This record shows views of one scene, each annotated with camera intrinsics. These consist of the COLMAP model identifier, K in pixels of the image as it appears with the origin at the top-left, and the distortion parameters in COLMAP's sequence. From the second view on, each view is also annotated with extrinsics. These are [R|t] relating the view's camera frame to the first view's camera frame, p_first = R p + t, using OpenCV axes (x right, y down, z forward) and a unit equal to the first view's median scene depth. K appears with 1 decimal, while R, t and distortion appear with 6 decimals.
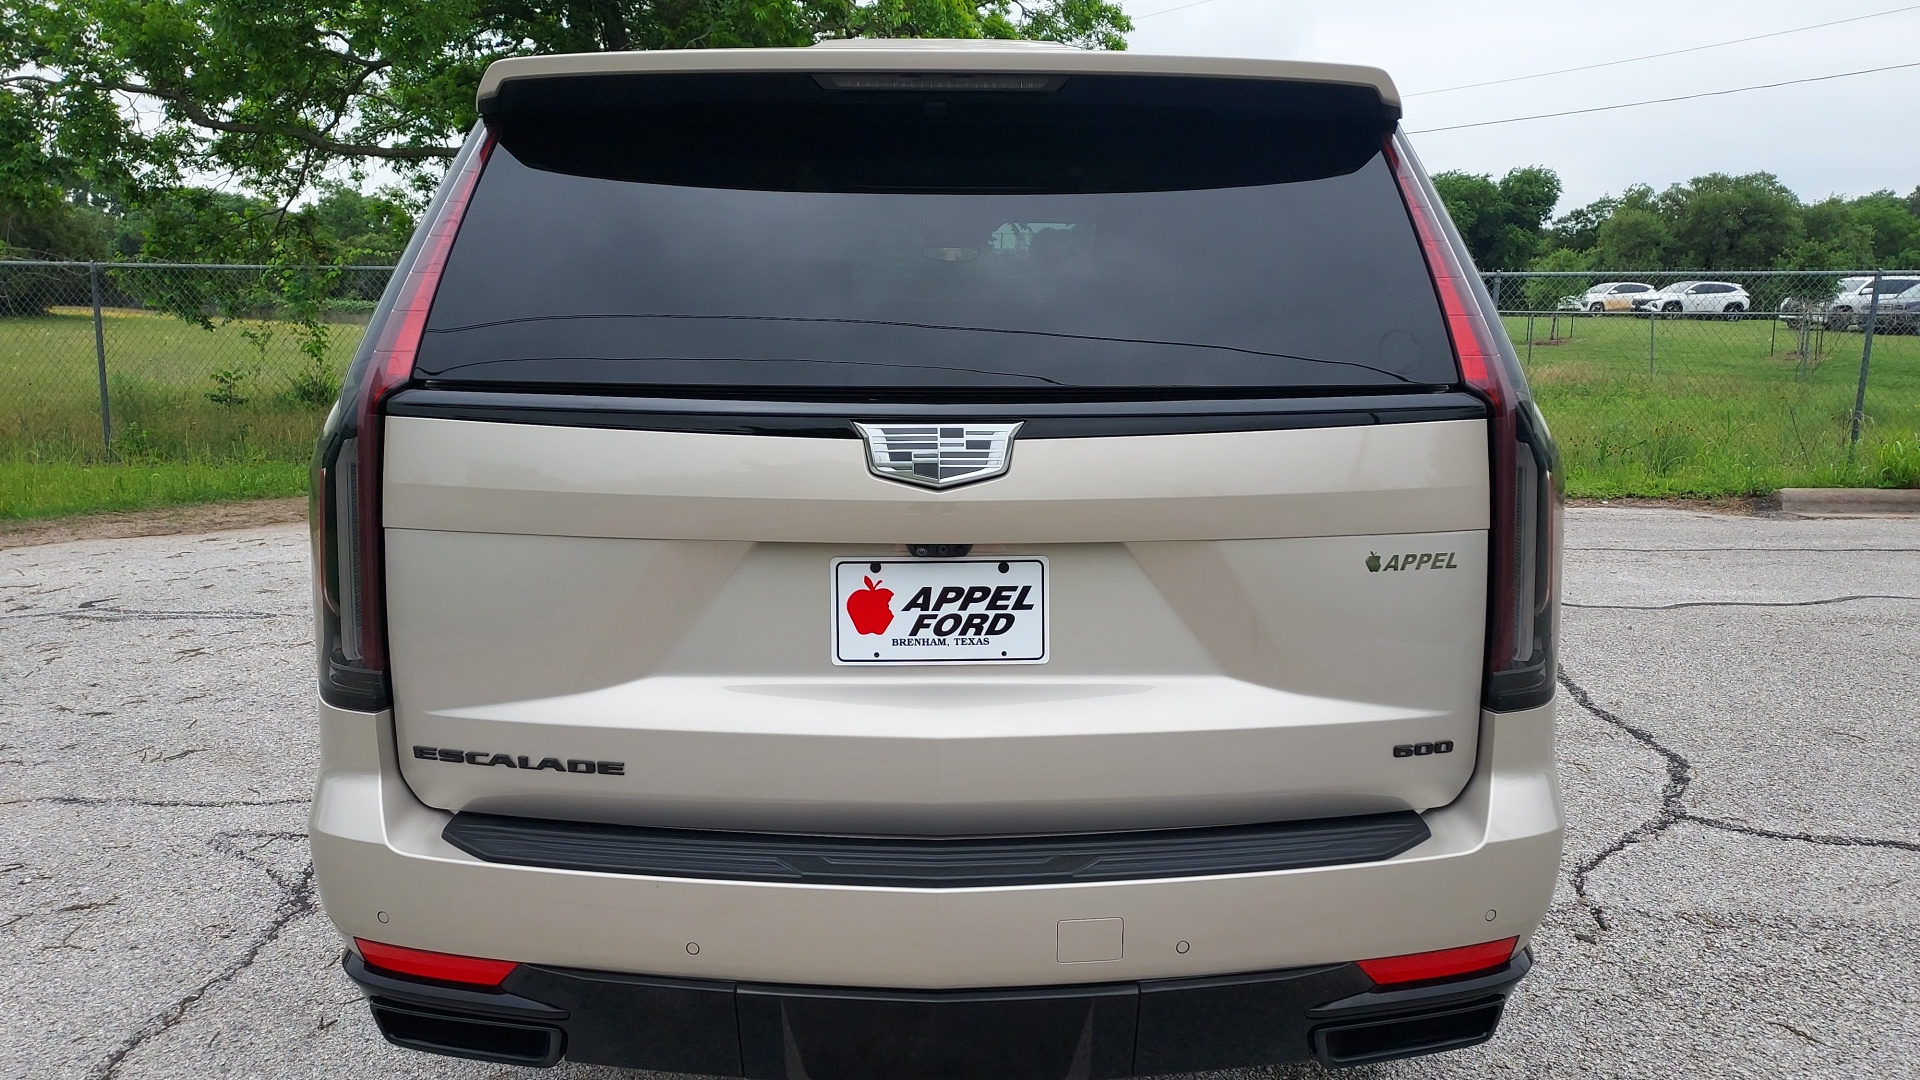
lens RADIAL K [[1381.8, 0, 998.1], [0, 1381.8, 523.9], [0, 0, 1]] dist [0.076610, -0.148231]
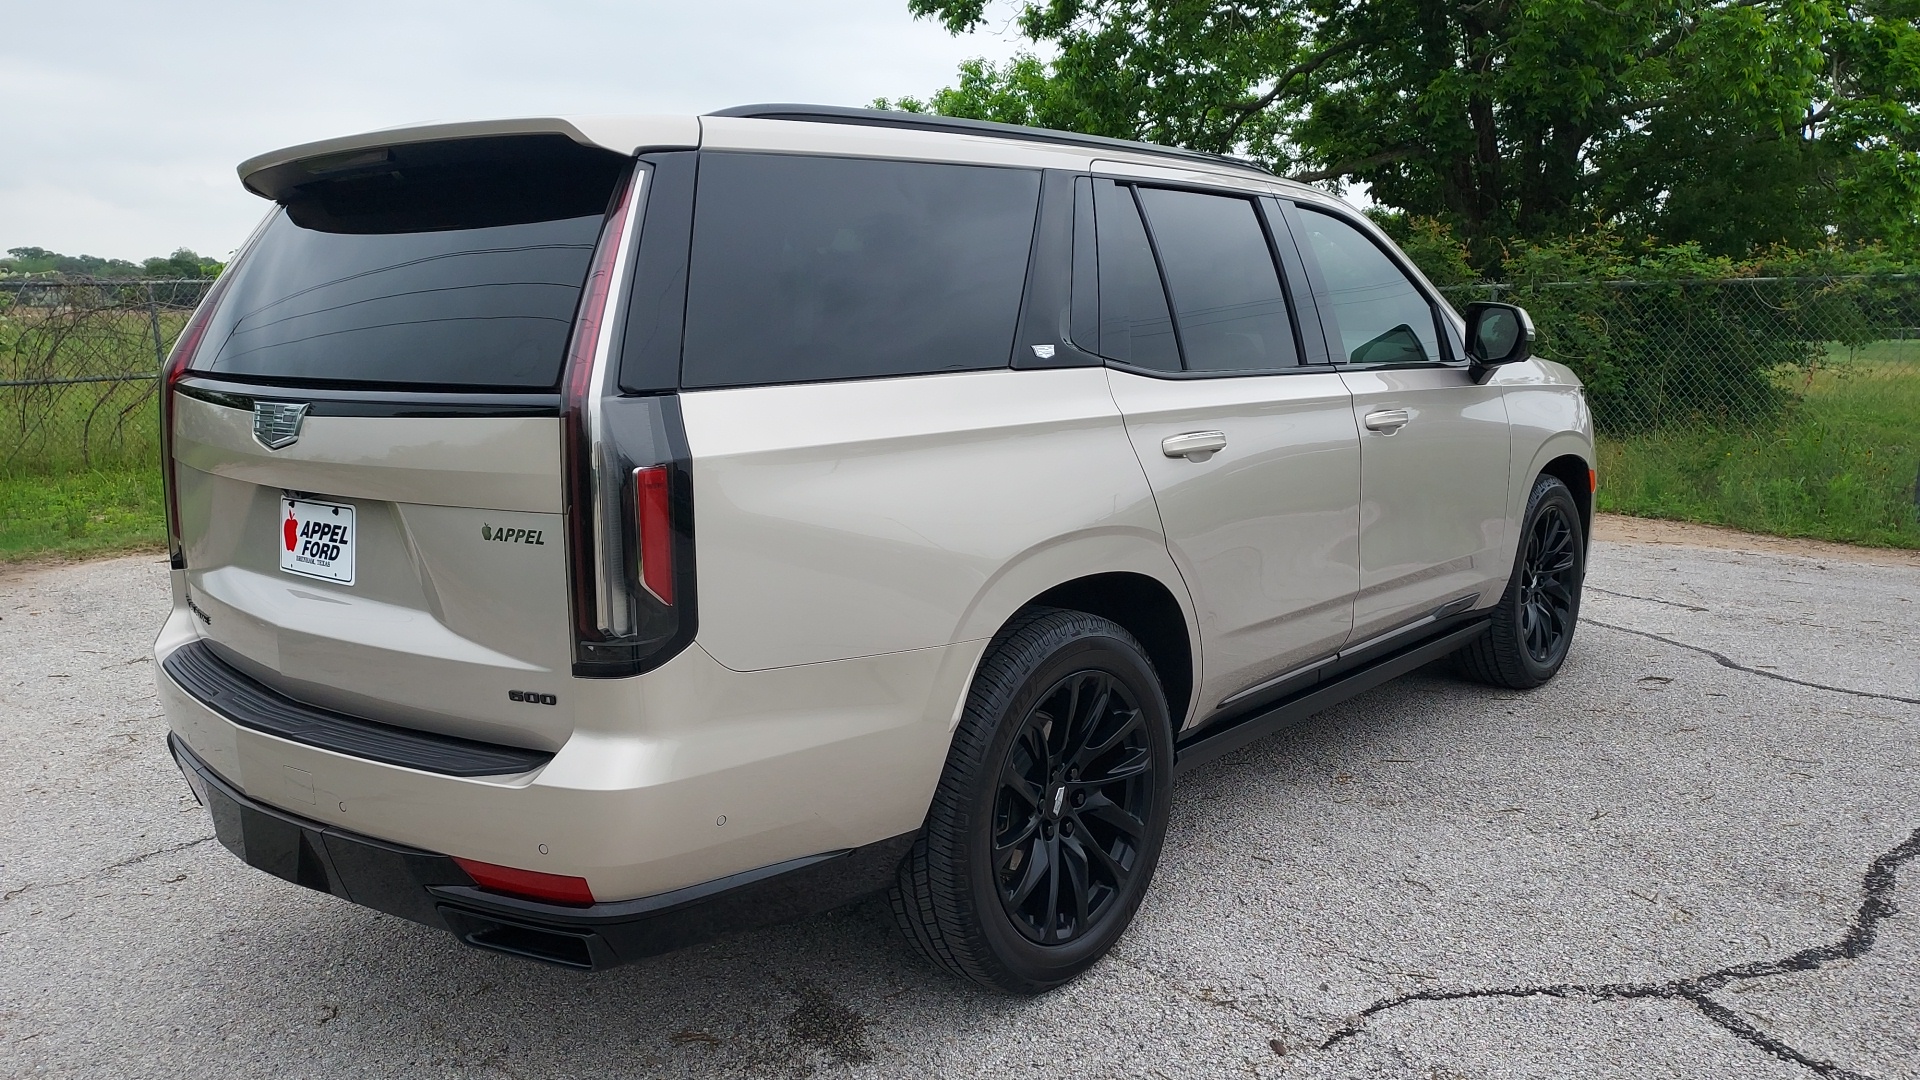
lens RADIAL K [[1405.2, 0, 989.7], [0, 1405.2, 529.7], [0, 0, 1]] dist [0.079923, -0.104477]
pose [[0.763191, 0.088492, -0.640085, 1.376308], [-0.094119, 0.995238, 0.025371, -0.046200], [0.639282, 0.040882, 0.767885, 0.330936]]
